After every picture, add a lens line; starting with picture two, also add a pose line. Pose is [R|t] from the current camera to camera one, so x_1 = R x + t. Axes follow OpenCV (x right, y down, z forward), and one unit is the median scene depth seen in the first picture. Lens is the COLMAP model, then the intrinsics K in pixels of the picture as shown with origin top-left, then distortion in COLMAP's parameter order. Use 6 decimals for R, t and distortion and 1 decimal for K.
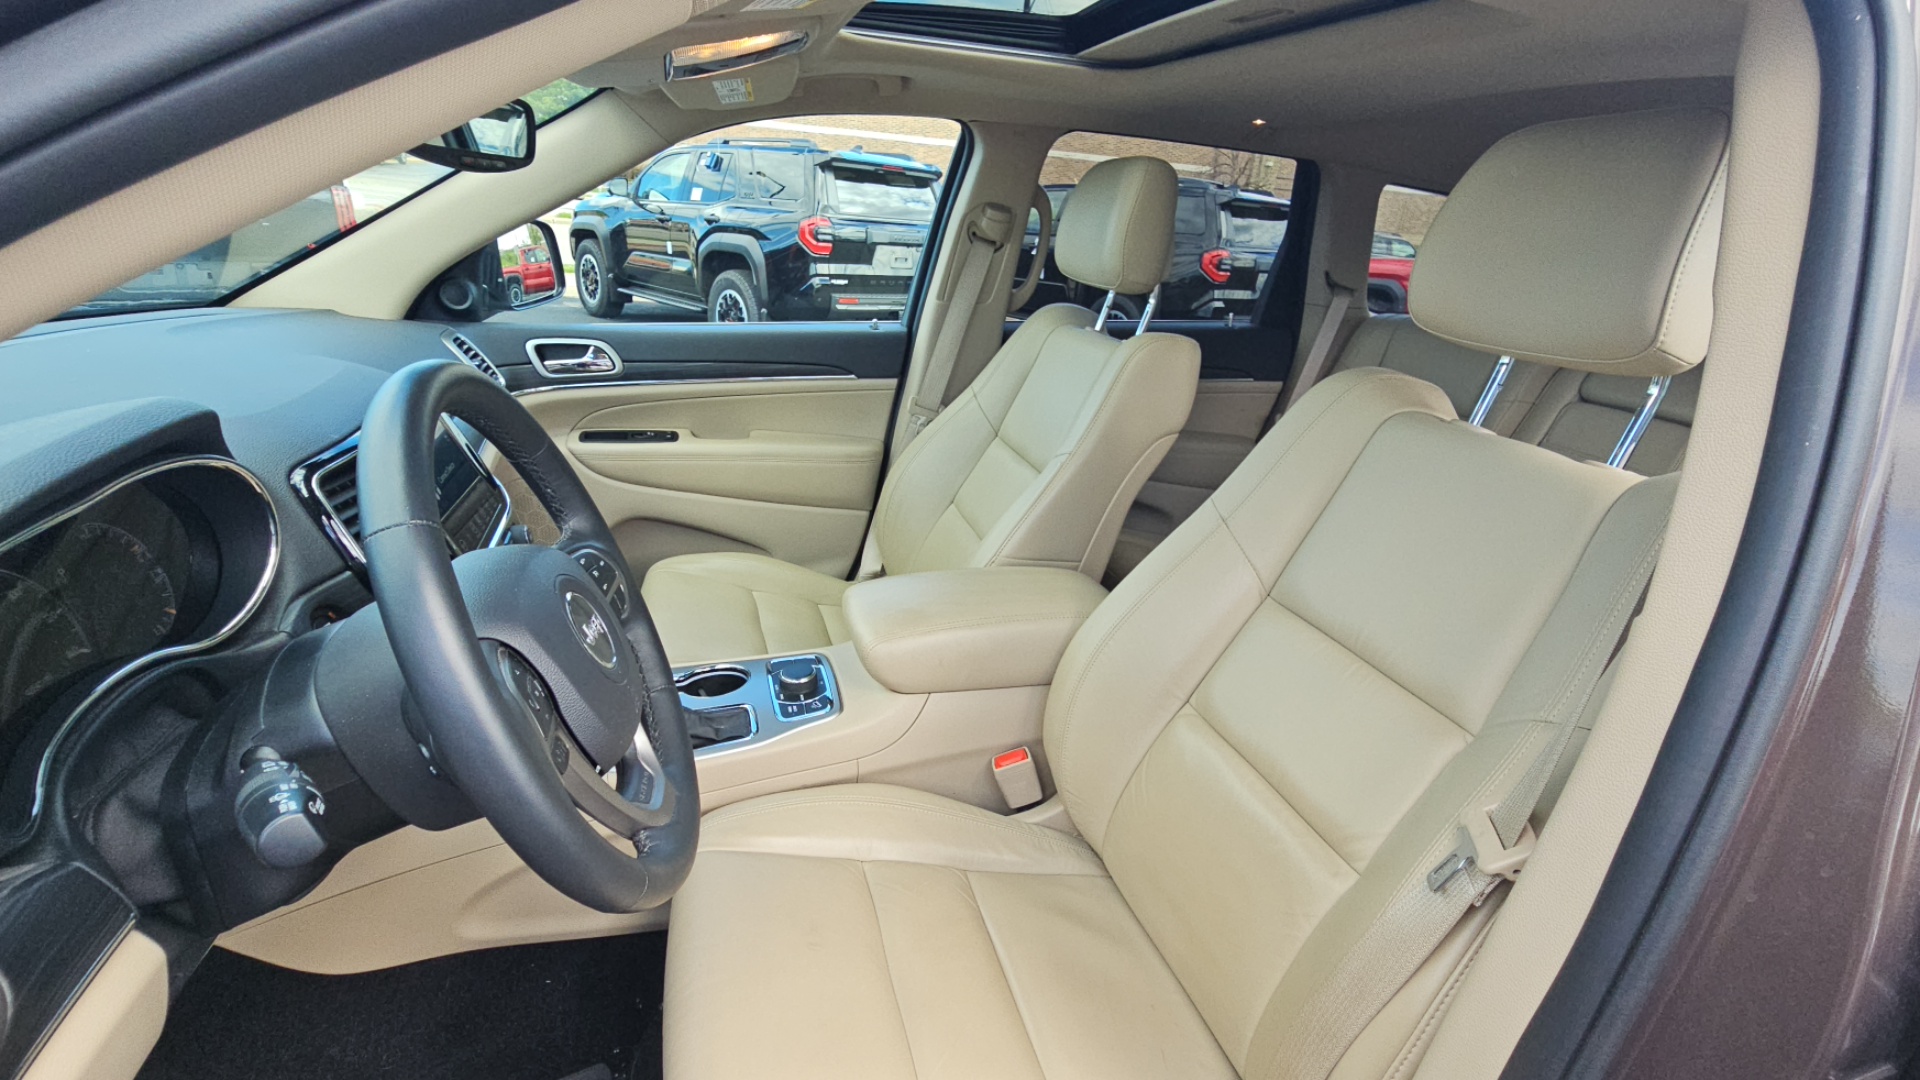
lens RADIAL K [[862.2, 0, 979.0], [0, 862.2, 535.9], [0, 0, 1]] dist [0.012381, -0.008974]
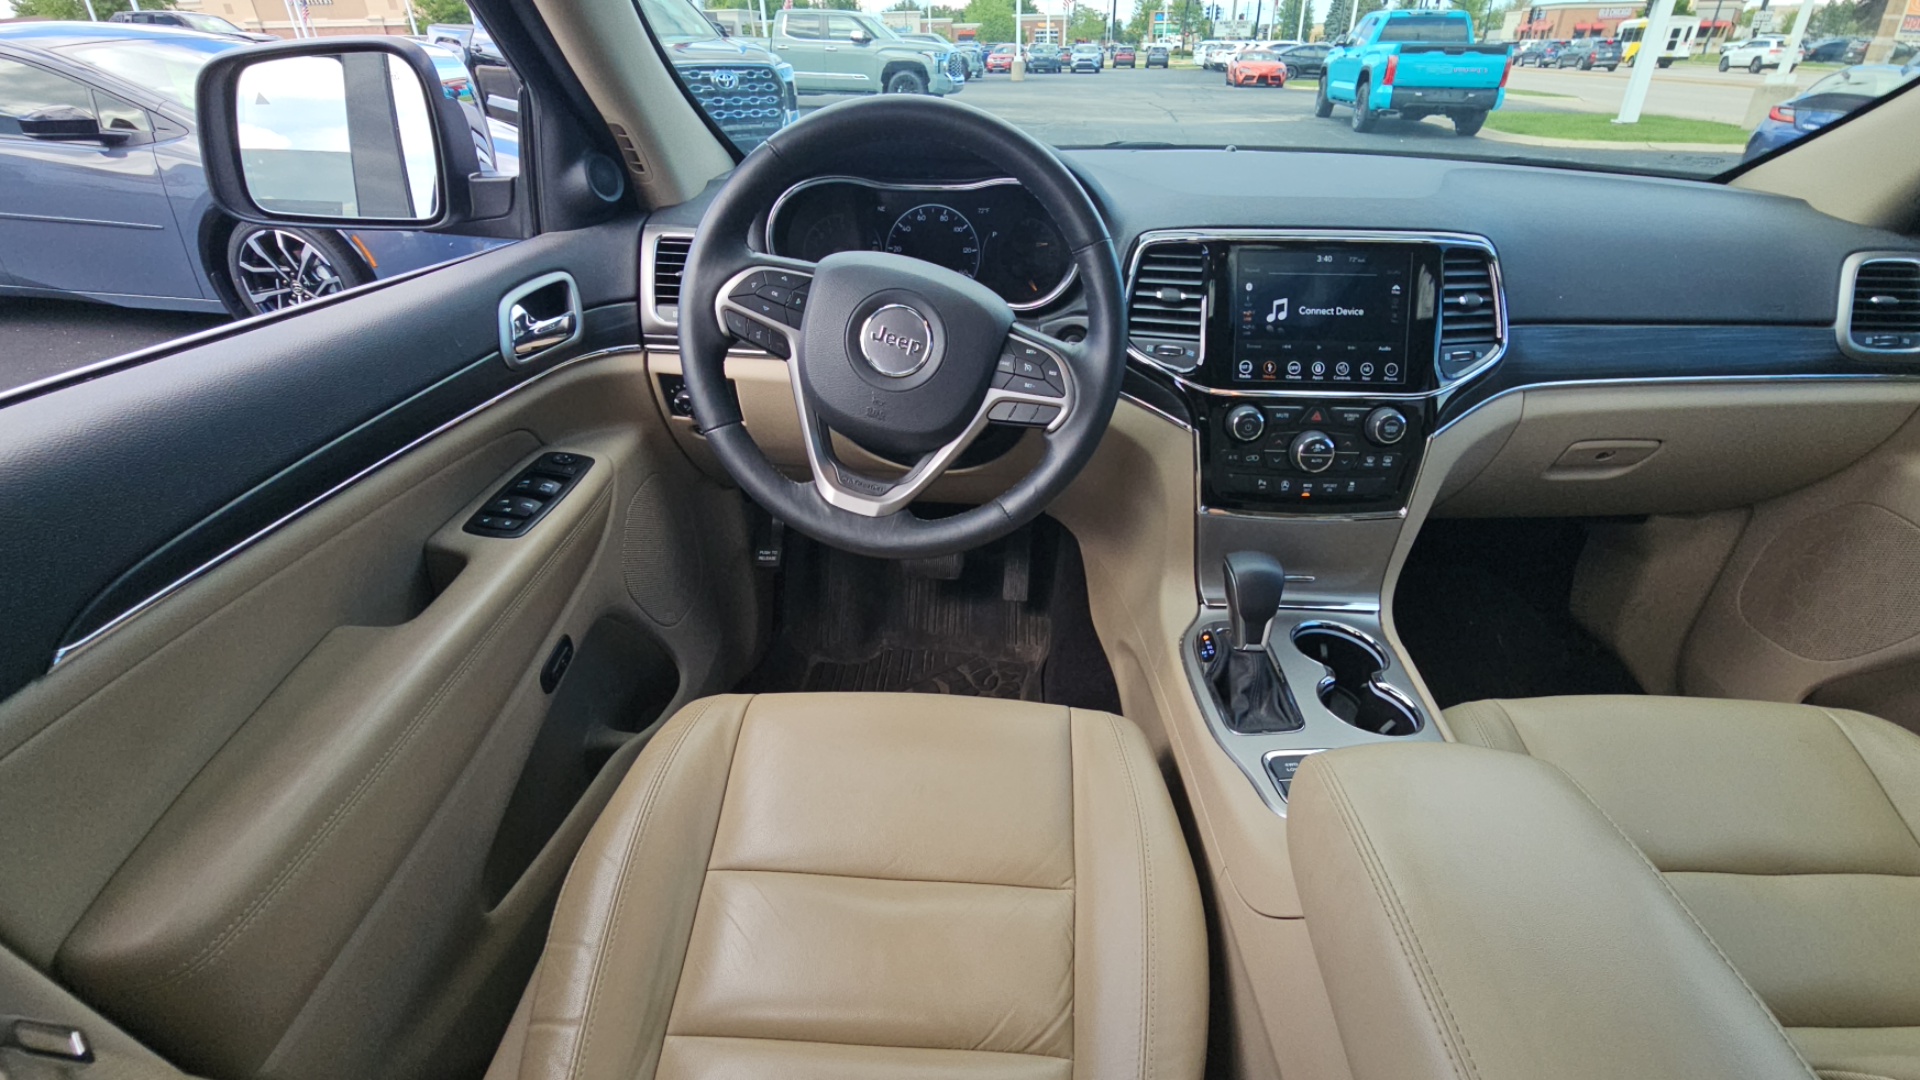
lens RADIAL K [[862.2, 0, 977.2], [0, 862.2, 540.8], [0, 0, 1]] dist [0.012381, -0.008974]
pose [[-0.342575, 0.394981, -0.852427, 0.057904], [-0.370282, 0.777120, 0.508896, -0.029134], [0.863443, 0.489974, -0.119967, 0.121327]]
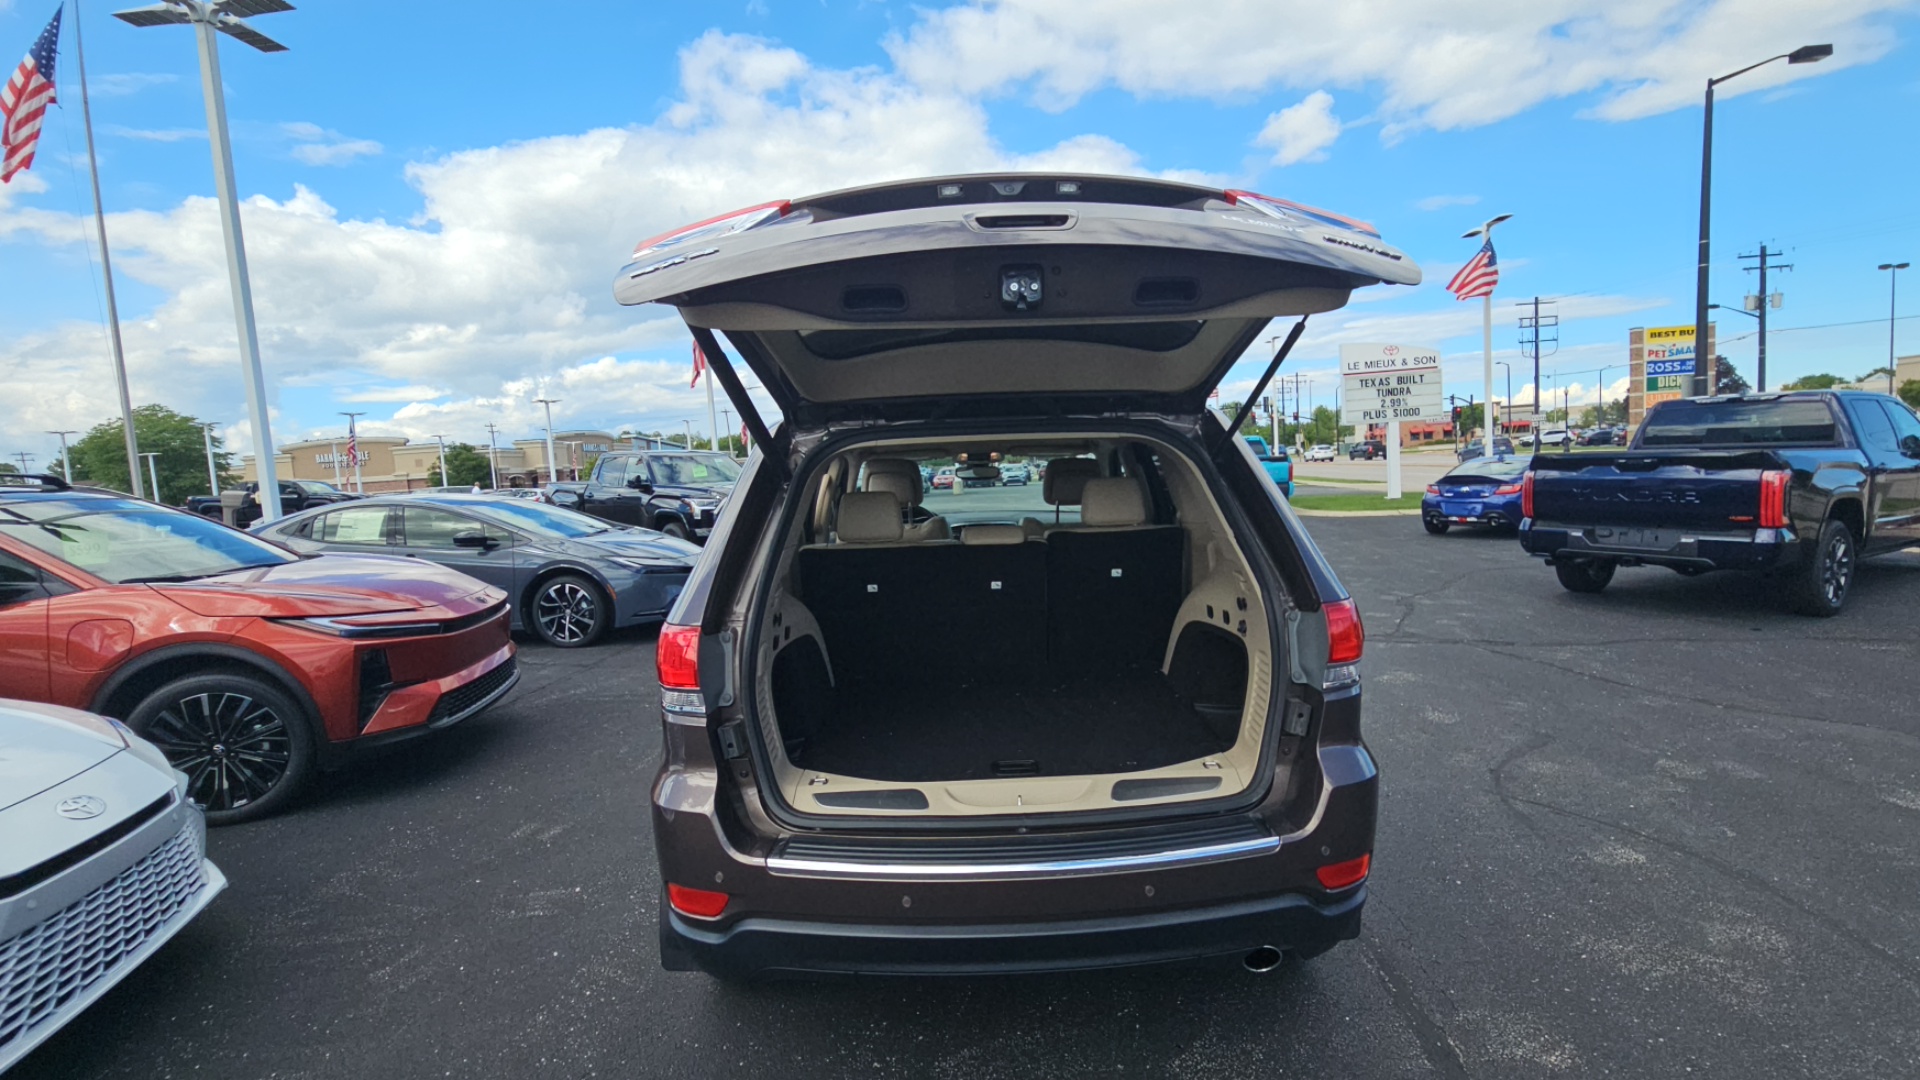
lens RADIAL K [[862.2, 0, 979.3], [0, 862.2, 541.3], [0, 0, 1]] dist [0.012381, -0.008974]
pose [[-0.286883, 0.018217, -0.957792, 0.574140], [-0.326446, 0.938118, 0.115622, -0.082567], [0.900628, 0.345838, -0.263183, 0.311283]]
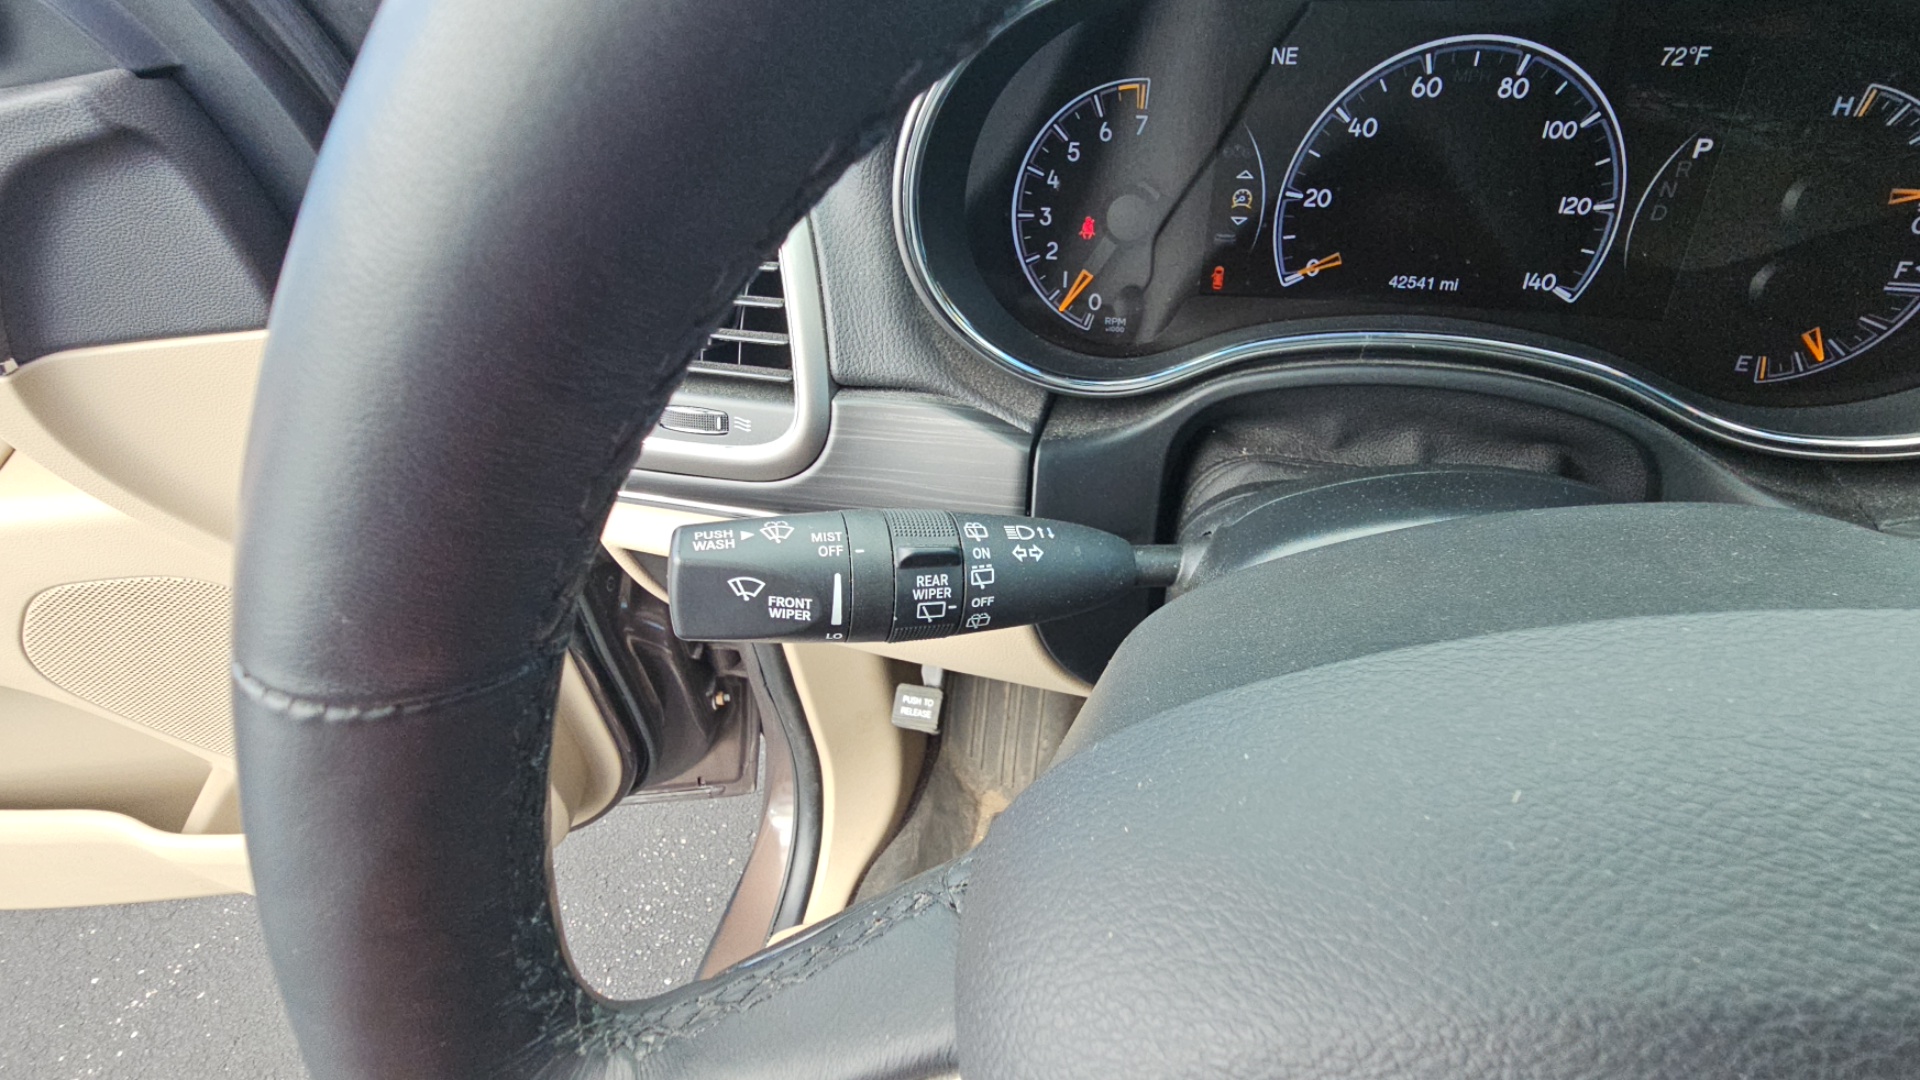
lens RADIAL K [[862.2, 0, 984.4], [0, 862.2, 543.5], [0, 0, 1]] dist [0.012381, -0.008974]
pose [[-0.517586, 0.549524, -0.655841, -0.033150], [-0.289811, 0.608600, 0.738658, -0.005340], [0.805055, 0.572389, -0.155745, 0.071407]]
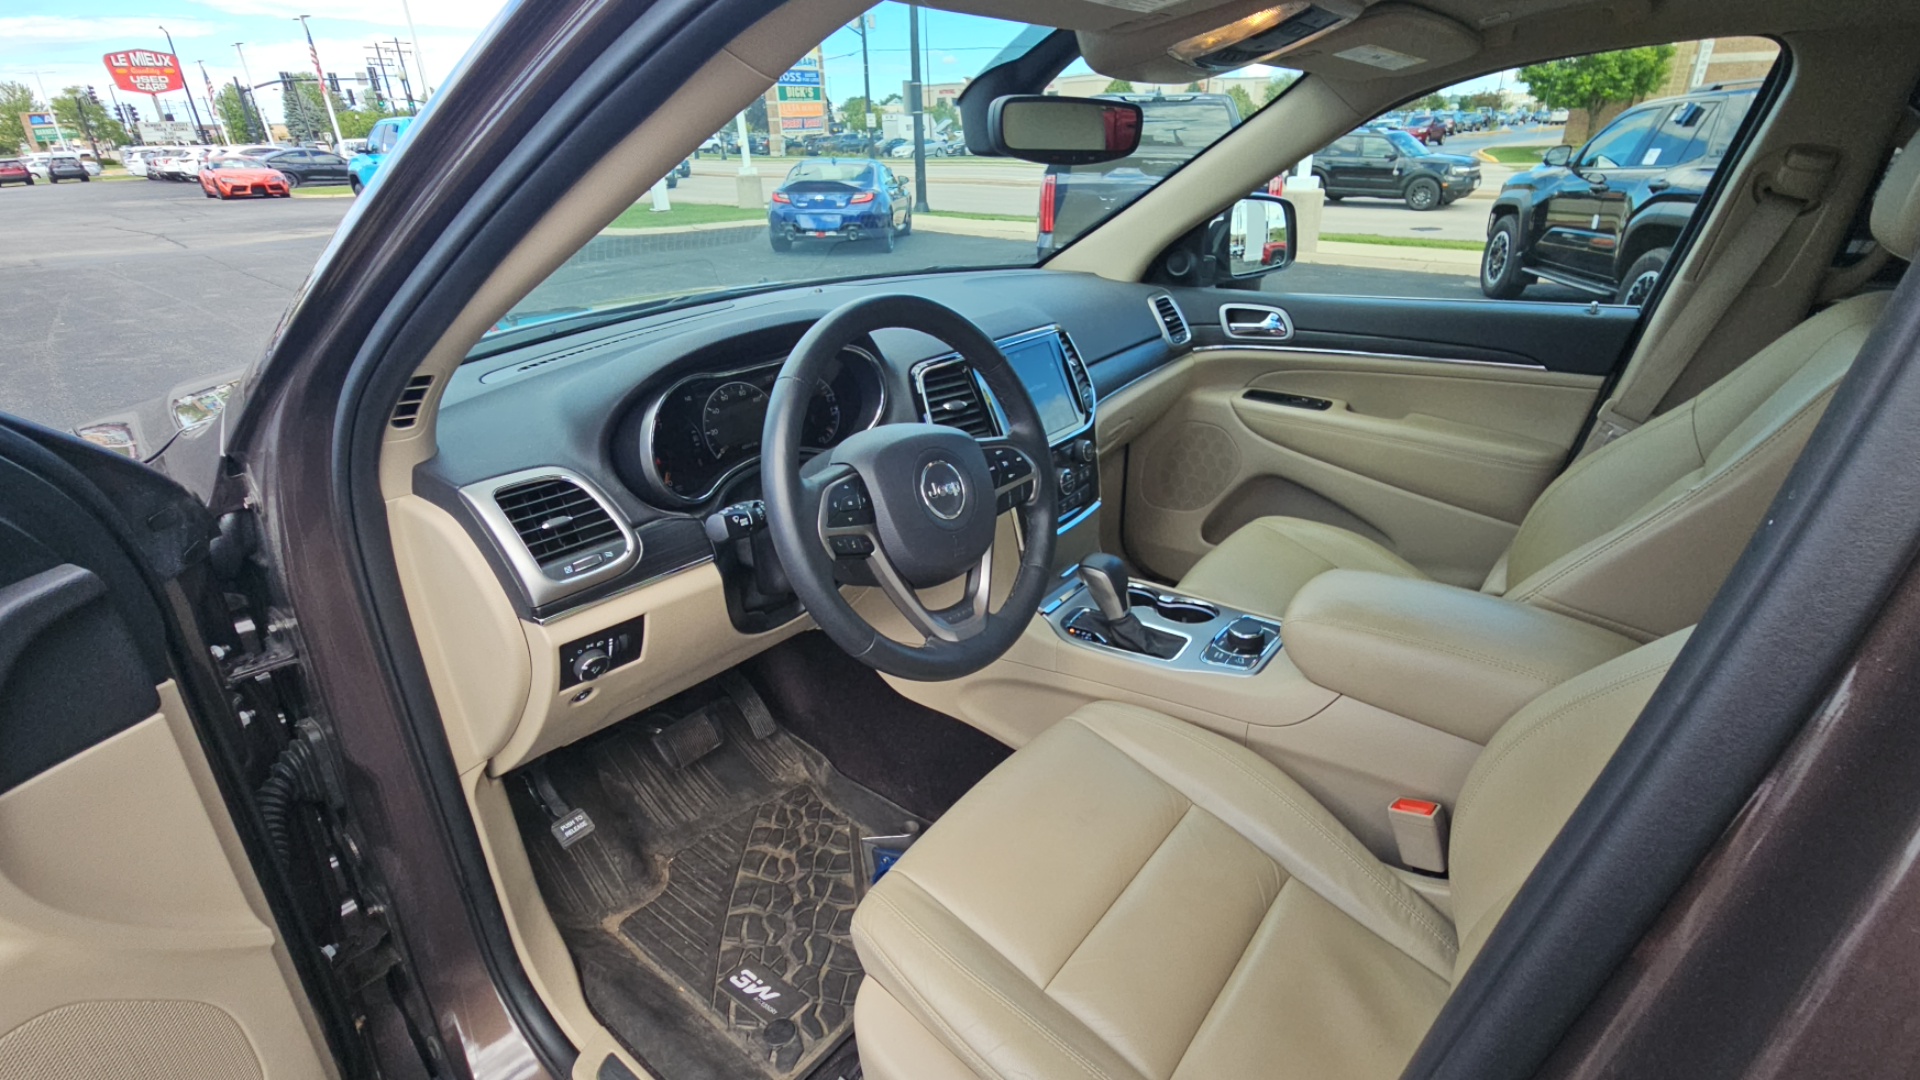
lens RADIAL K [[862.2, 0, 982.0], [0, 862.2, 539.1], [0, 0, 1]] dist [0.012381, -0.008974]
pose [[0.570332, 0.263388, -0.778041, 0.063119], [-0.243728, 0.958804, 0.145919, -0.003164], [0.784422, 0.106408, 0.611031, 0.016347]]
